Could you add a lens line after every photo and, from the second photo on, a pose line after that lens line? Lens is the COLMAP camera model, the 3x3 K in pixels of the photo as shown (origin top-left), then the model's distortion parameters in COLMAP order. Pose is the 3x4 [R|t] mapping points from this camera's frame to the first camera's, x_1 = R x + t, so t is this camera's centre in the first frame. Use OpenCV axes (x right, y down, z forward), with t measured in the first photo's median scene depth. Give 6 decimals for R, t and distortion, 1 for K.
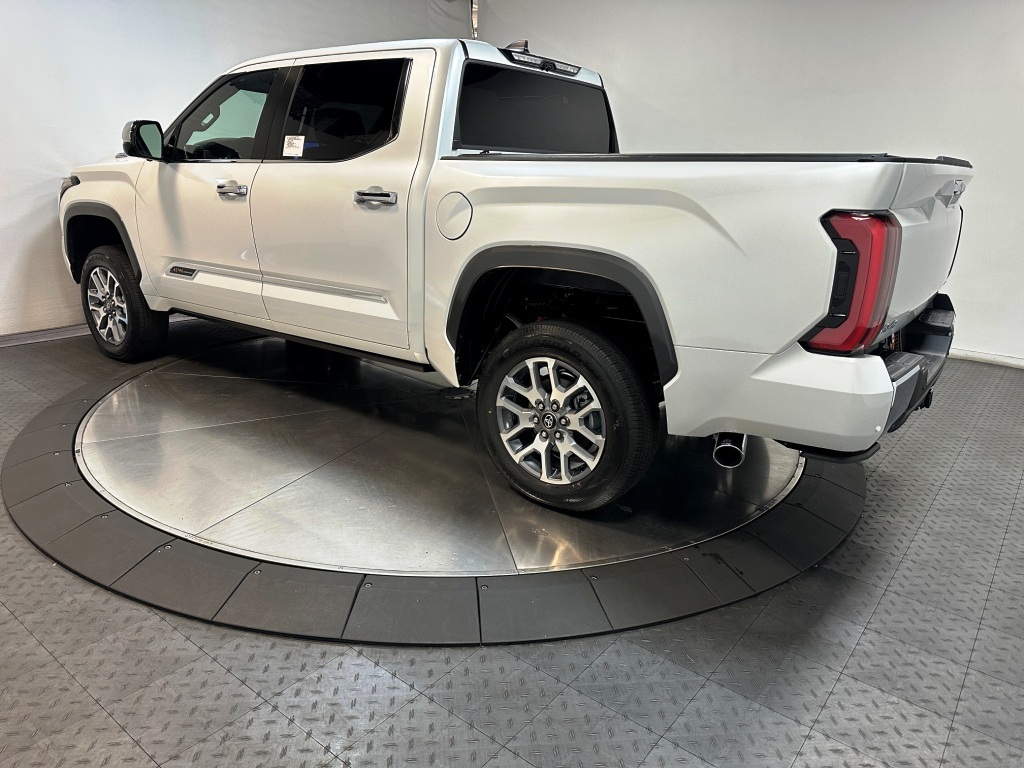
lens RADIAL K [[727.0, 0, 514.5], [0, 727.0, 382.4], [0, 0, 1]] dist [0.070332, -0.084681]
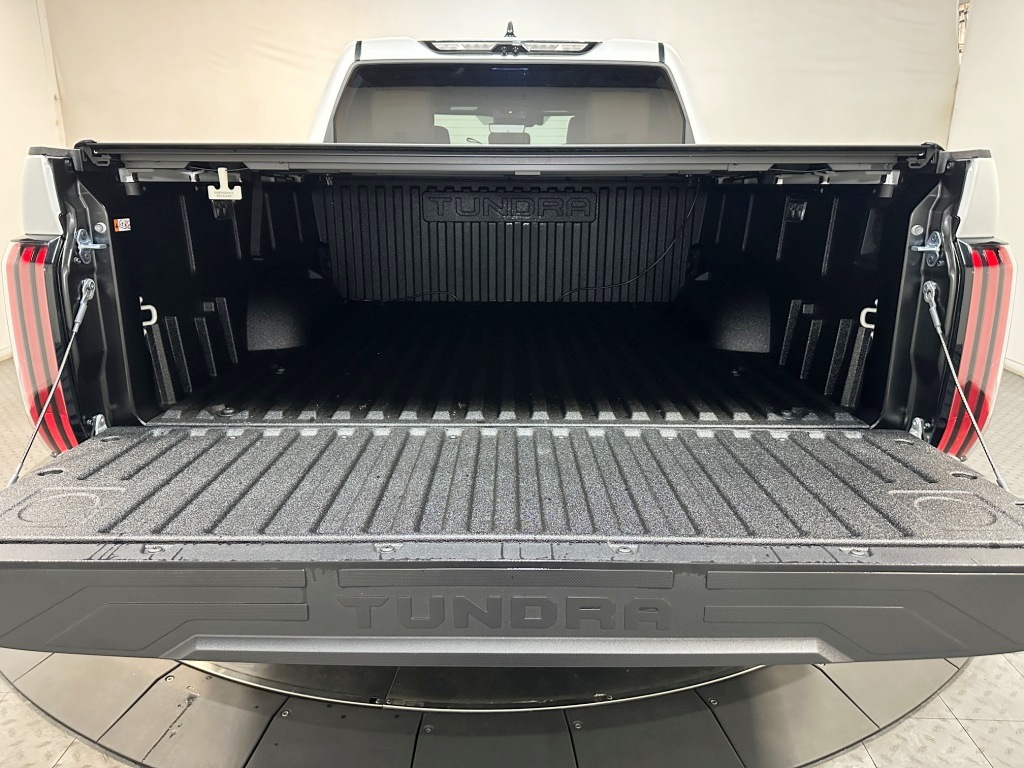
lens RADIAL K [[727.0, 0, 506.3], [0, 727.0, 384.8], [0, 0, 1]] dist [0.070332, -0.084681]
pose [[0.589951, 0.196532, -0.783156, 0.858480], [-0.214976, 0.973148, 0.082270, -0.172555], [0.778295, 0.119825, 0.616359, 0.655730]]
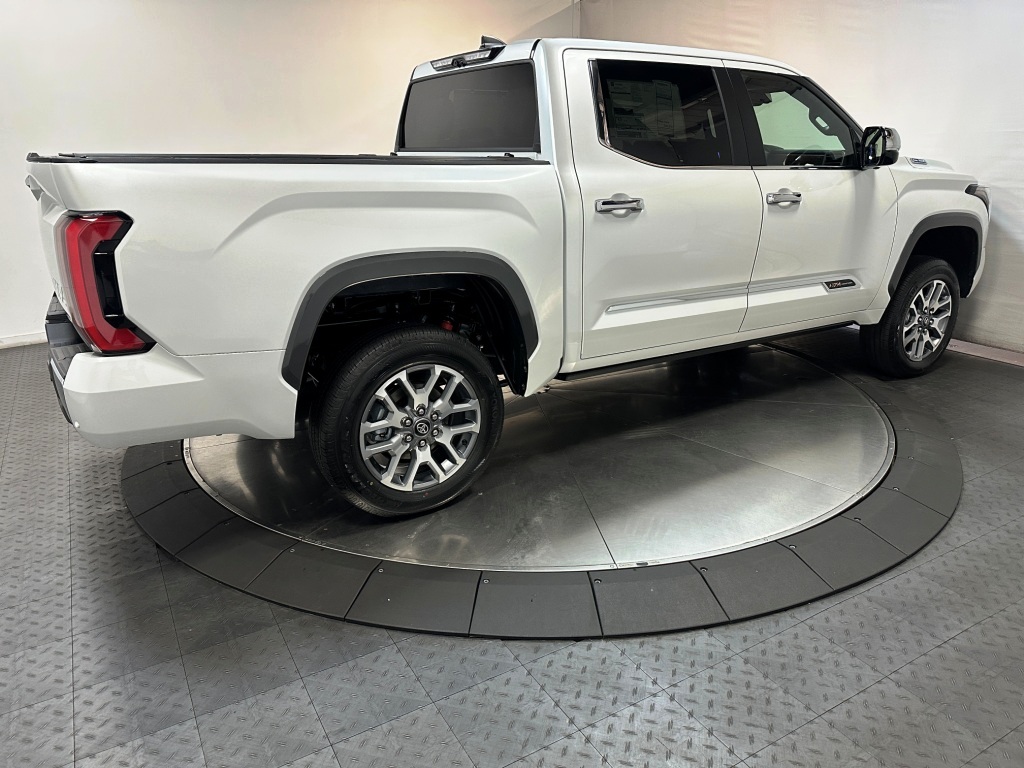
lens RADIAL K [[727.0, 0, 508.8], [0, 727.0, 381.3], [0, 0, 1]] dist [0.070332, -0.084681]
pose [[-0.379788, 0.253662, -0.889616, 1.181062], [-0.267335, 0.890543, 0.368055, -0.507309], [0.885603, 0.377608, -0.270405, 1.751586]]
